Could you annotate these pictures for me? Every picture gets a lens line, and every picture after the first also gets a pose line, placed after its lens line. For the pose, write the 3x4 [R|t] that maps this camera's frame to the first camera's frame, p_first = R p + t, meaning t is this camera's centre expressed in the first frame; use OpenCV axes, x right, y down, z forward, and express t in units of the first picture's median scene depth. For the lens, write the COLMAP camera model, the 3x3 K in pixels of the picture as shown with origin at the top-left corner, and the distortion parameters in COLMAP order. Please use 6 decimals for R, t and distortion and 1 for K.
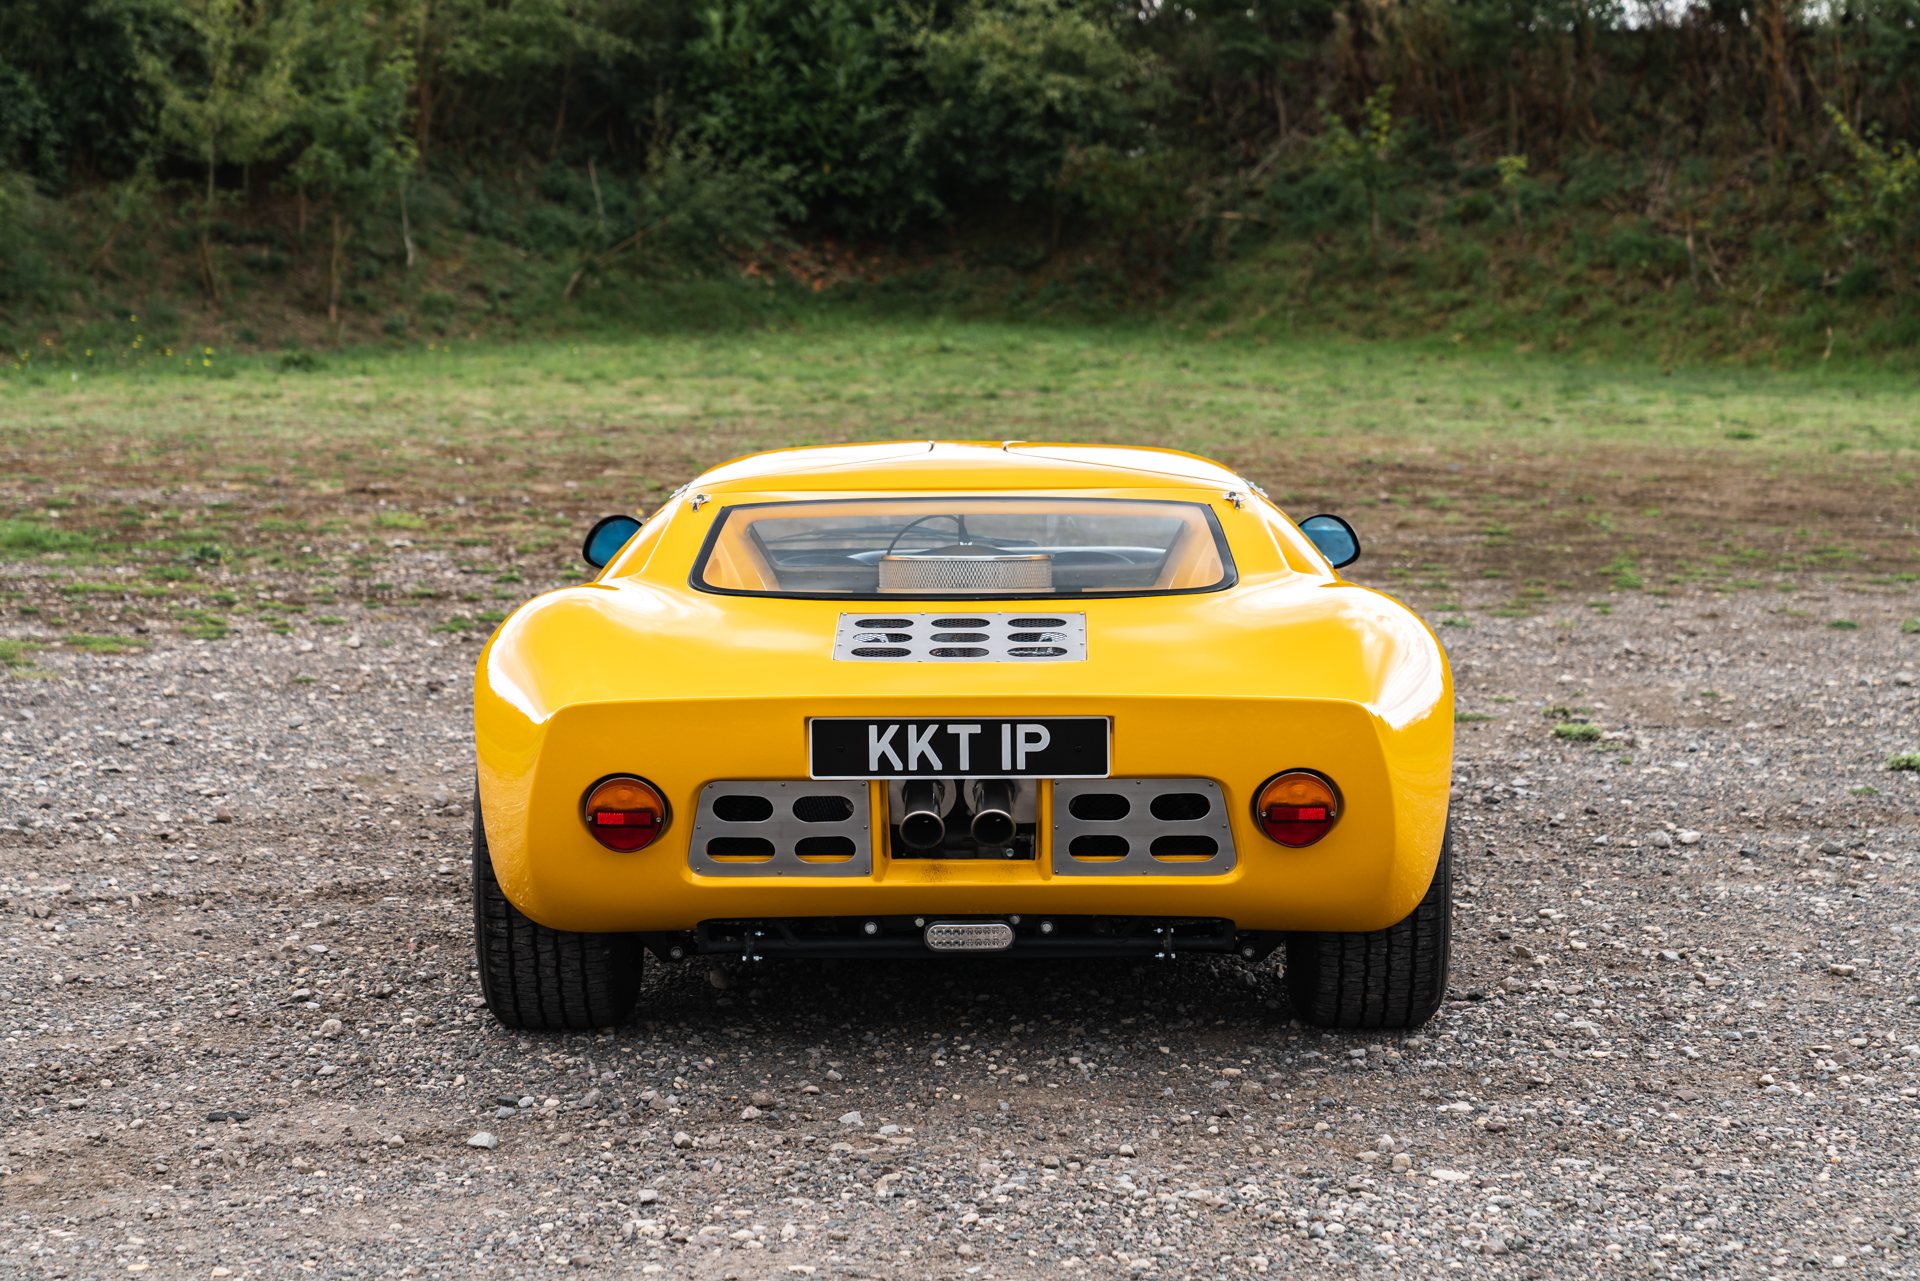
lens RADIAL K [[4364.7, 0, 902.7], [0, 4364.7, 641.3], [0, 0, 1]] dist [0.040642, -0.435439]
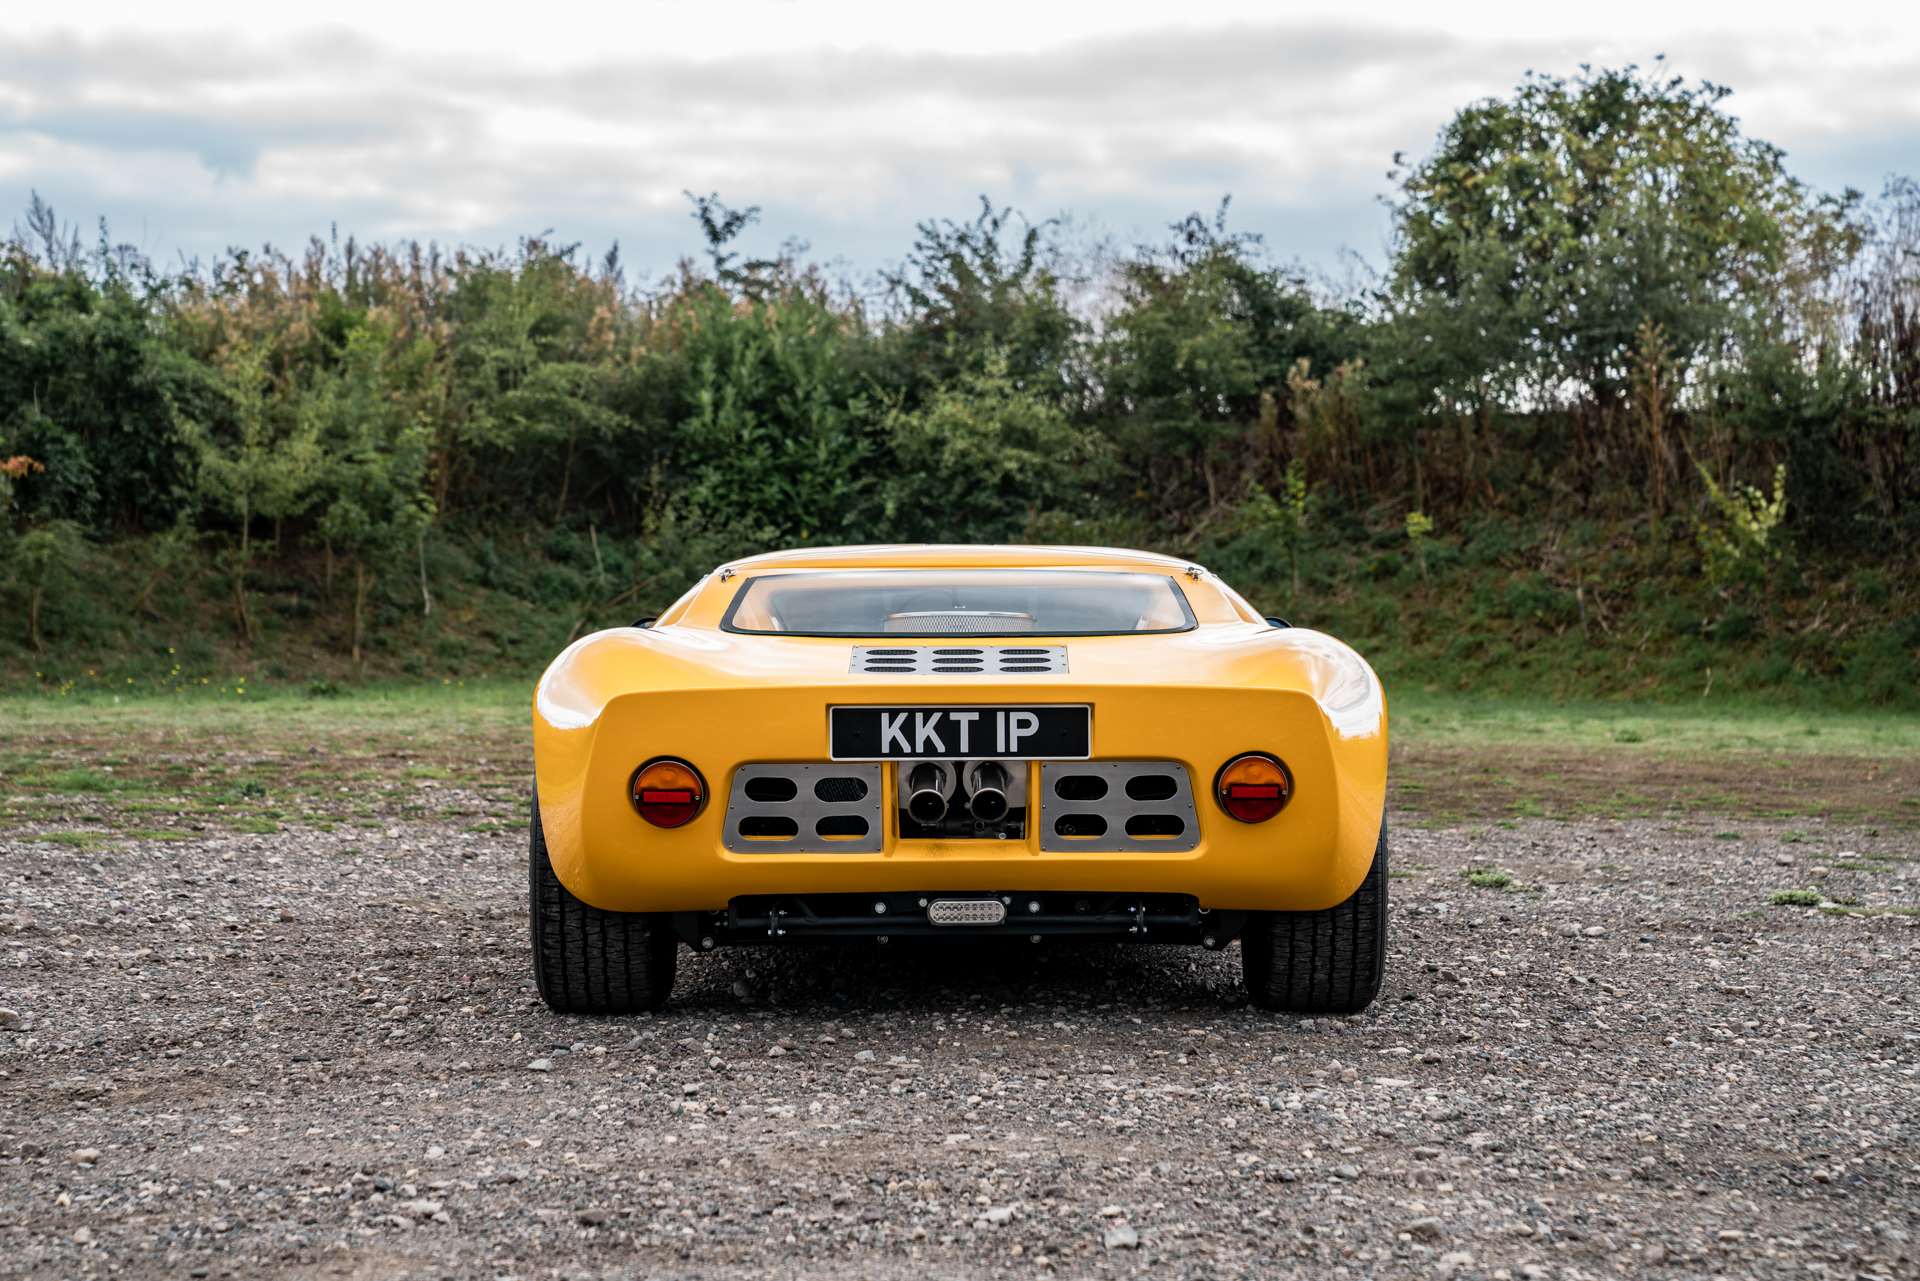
lens RADIAL K [[3980.5, 0, 960.0], [0, 3980.5, 640.5], [0, 0, 1]] dist [0.304009, -0.005549]
pose [[0.999686, 0.003583, 0.024780, -0.010756], [-0.001030, 0.994753, -0.102300, 0.087972], [-0.025017, 0.102242, 0.994445, -0.038918]]
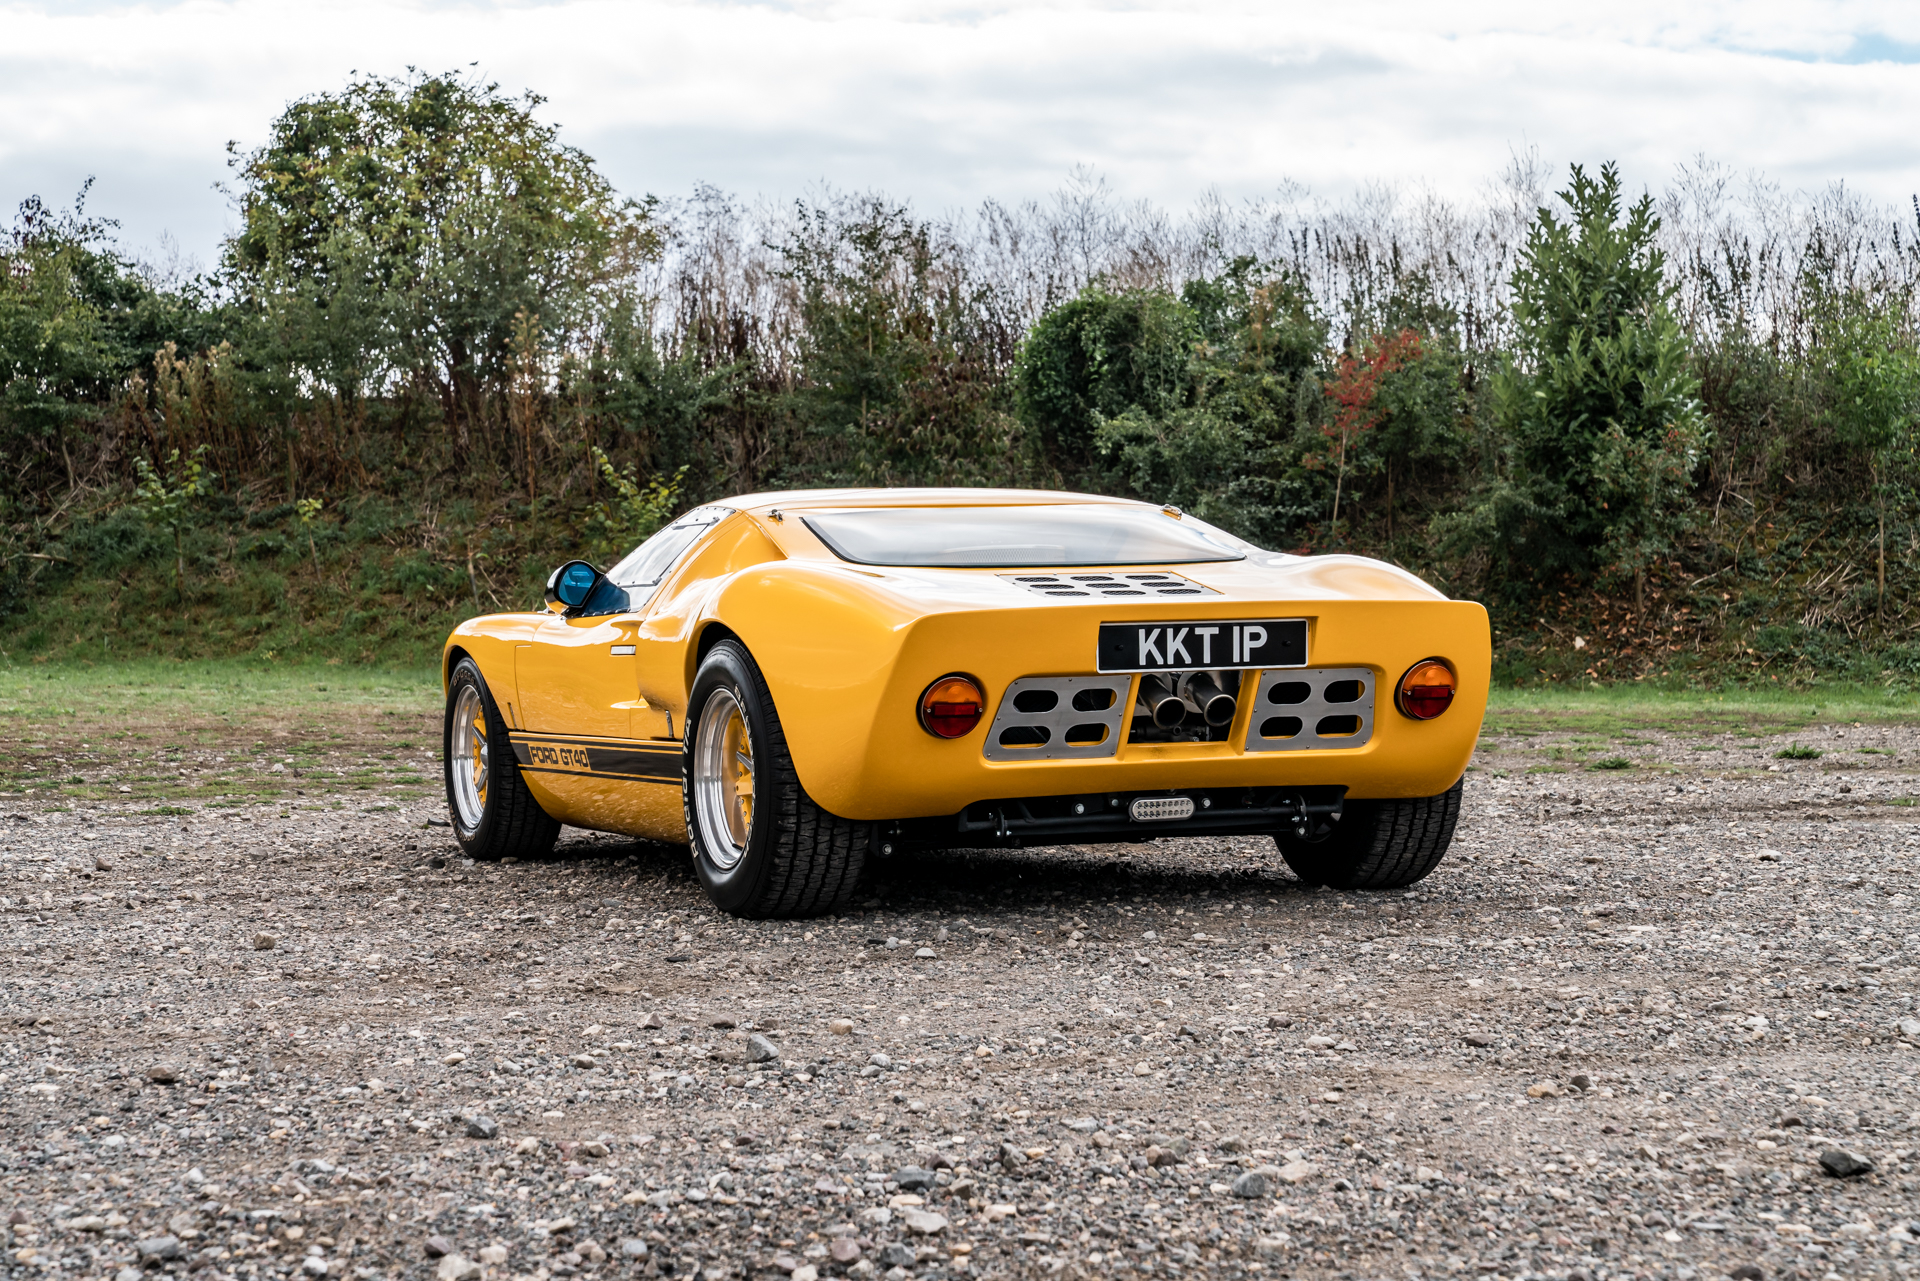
lens RADIAL K [[3910.1, 0, 1042.1], [0, 3910.1, 588.2], [0, 0, 1]] dist [-0.007474, 0.128494]
pose [[0.907297, -0.009671, 0.420379, -0.420180], [0.057543, 0.993186, -0.101345, 0.099341], [-0.416535, 0.116140, 0.901671, -0.017100]]
